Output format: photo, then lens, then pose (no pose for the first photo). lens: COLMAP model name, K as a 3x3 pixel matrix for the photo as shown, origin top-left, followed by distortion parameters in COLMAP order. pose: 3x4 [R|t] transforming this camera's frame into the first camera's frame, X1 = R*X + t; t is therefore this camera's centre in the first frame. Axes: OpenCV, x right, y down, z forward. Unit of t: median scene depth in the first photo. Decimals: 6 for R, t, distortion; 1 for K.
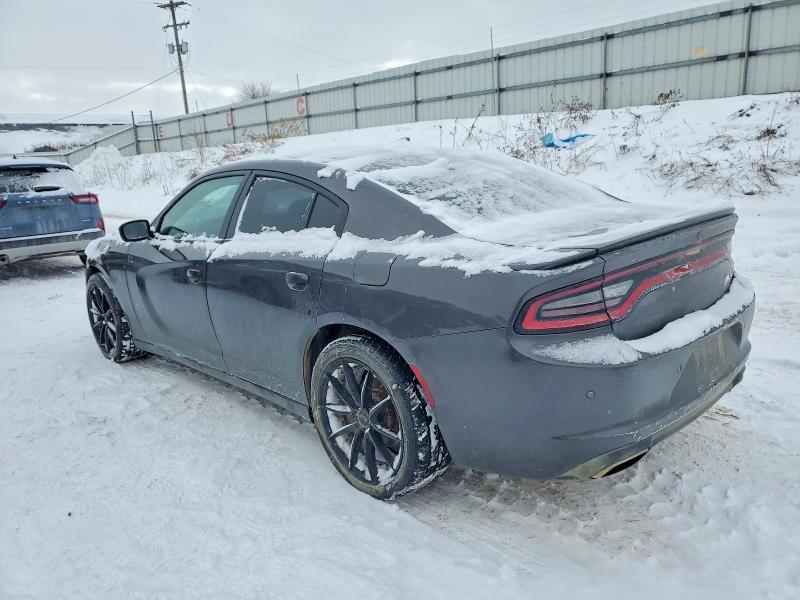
lens RADIAL K [[600.9, 0, 400.0], [0, 600.9, 300.0], [0, 0, 1]] dist [0.012806, 0.004678]
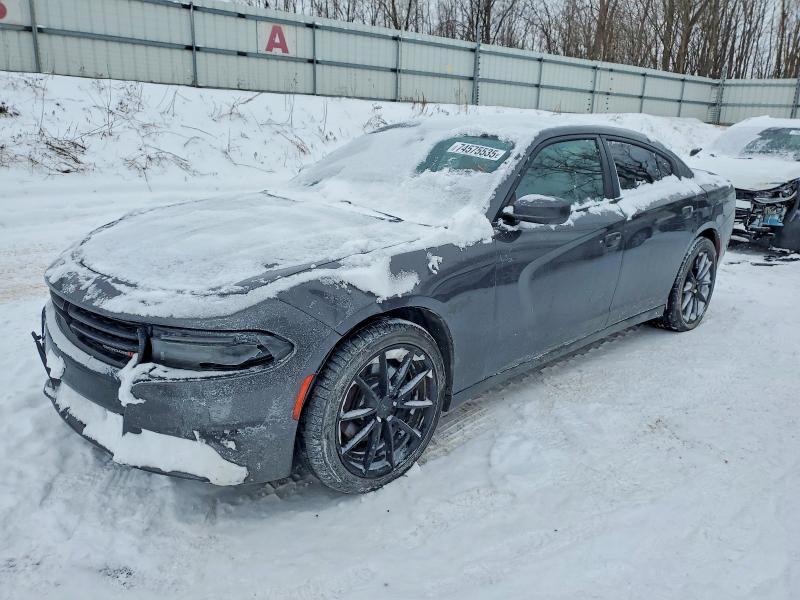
lens RADIAL K [[600.9, 0, 400.0], [0, 600.9, 300.0], [0, 0, 1]] dist [0.012806, 0.004678]
pose [[0.028459, -0.226594, 0.973573, -1.313327], [0.209250, 0.953739, 0.215861, -0.228089], [-0.977448, 0.197577, 0.074557, 1.261914]]
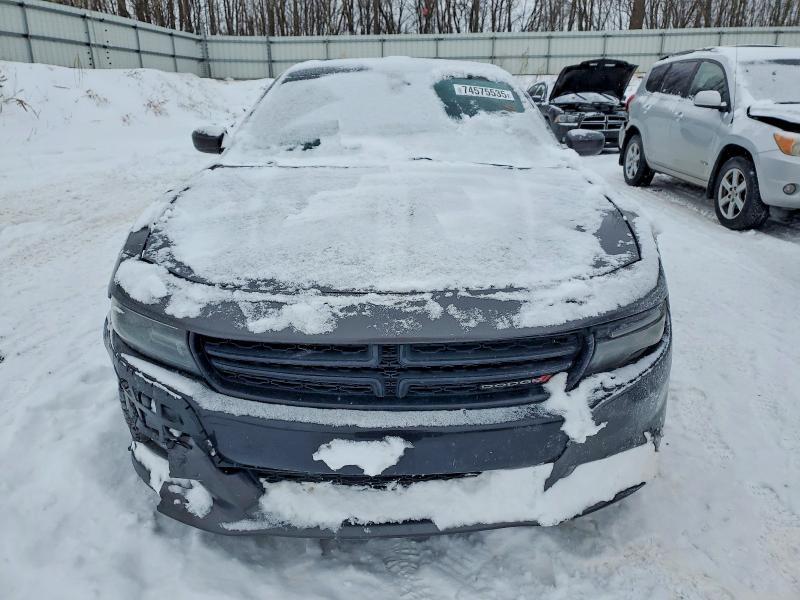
lens RADIAL K [[600.9, 0, 400.0], [0, 600.9, 300.0], [0, 0, 1]] dist [0.012806, 0.004678]
pose [[-0.678013, -0.188555, 0.710455, -1.292047], [0.217936, 0.871512, 0.439284, -0.236973], [-0.701999, 0.452674, -0.549803, 1.300312]]
